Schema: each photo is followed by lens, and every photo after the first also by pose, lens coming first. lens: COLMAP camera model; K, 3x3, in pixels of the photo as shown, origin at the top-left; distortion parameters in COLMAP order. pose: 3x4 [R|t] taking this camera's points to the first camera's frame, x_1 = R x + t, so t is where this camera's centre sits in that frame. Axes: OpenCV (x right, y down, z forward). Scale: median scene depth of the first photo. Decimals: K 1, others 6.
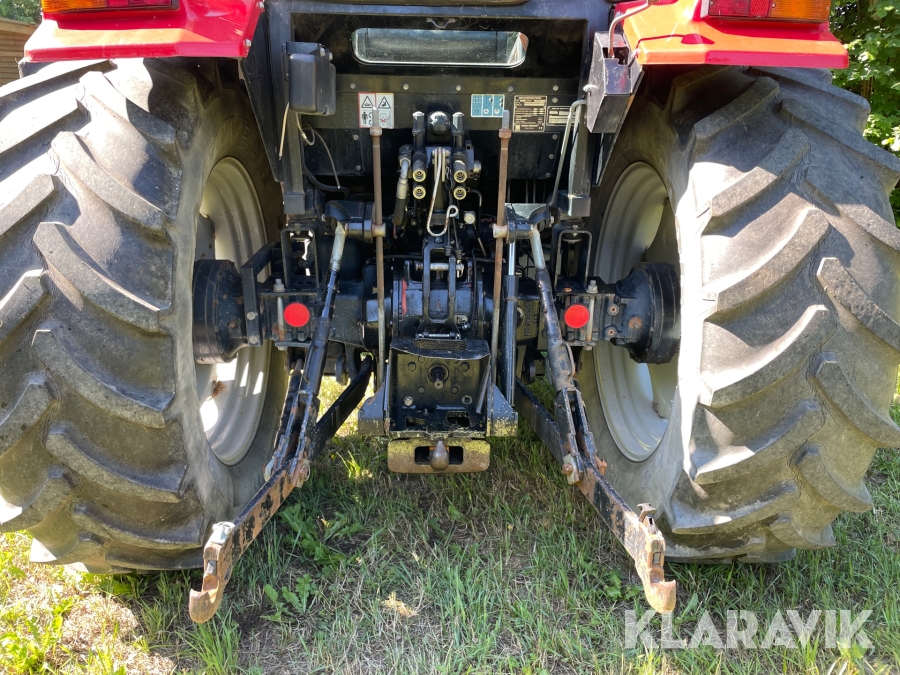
lens RADIAL K [[682.6, 0, 453.2], [0, 682.6, 323.5], [0, 0, 1]] dist [0.090912, -0.124320]
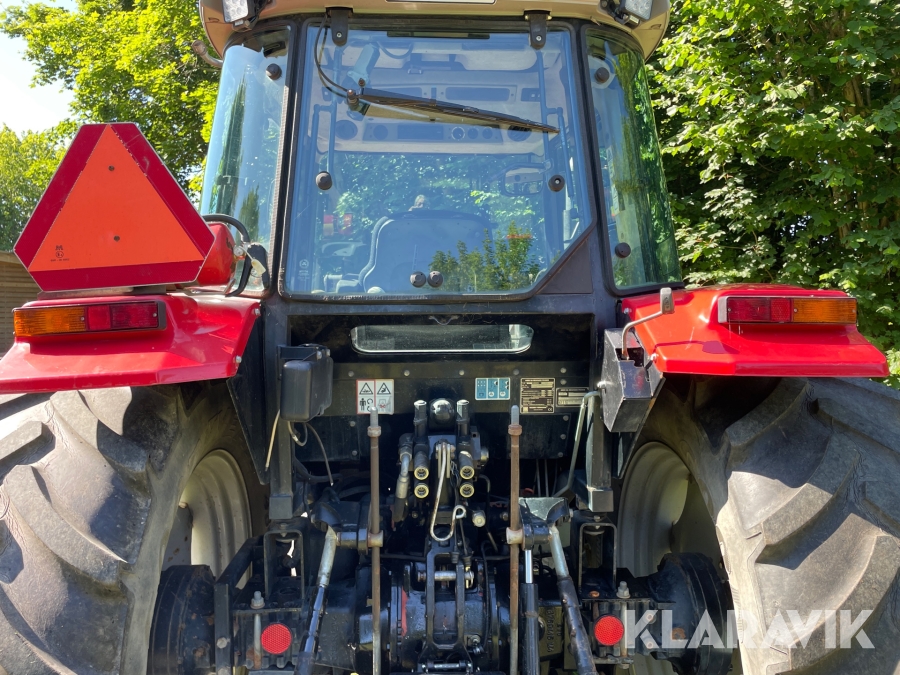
lens RADIAL K [[682.6, 0, 453.2], [0, 682.6, 323.5], [0, 0, 1]] dist [0.090912, -0.124320]
pose [[0.999754, -0.021000, 0.007170, -0.010372], [0.022178, 0.956081, -0.292262, -0.142297], [-0.000718, 0.292349, 0.956311, 0.082034]]
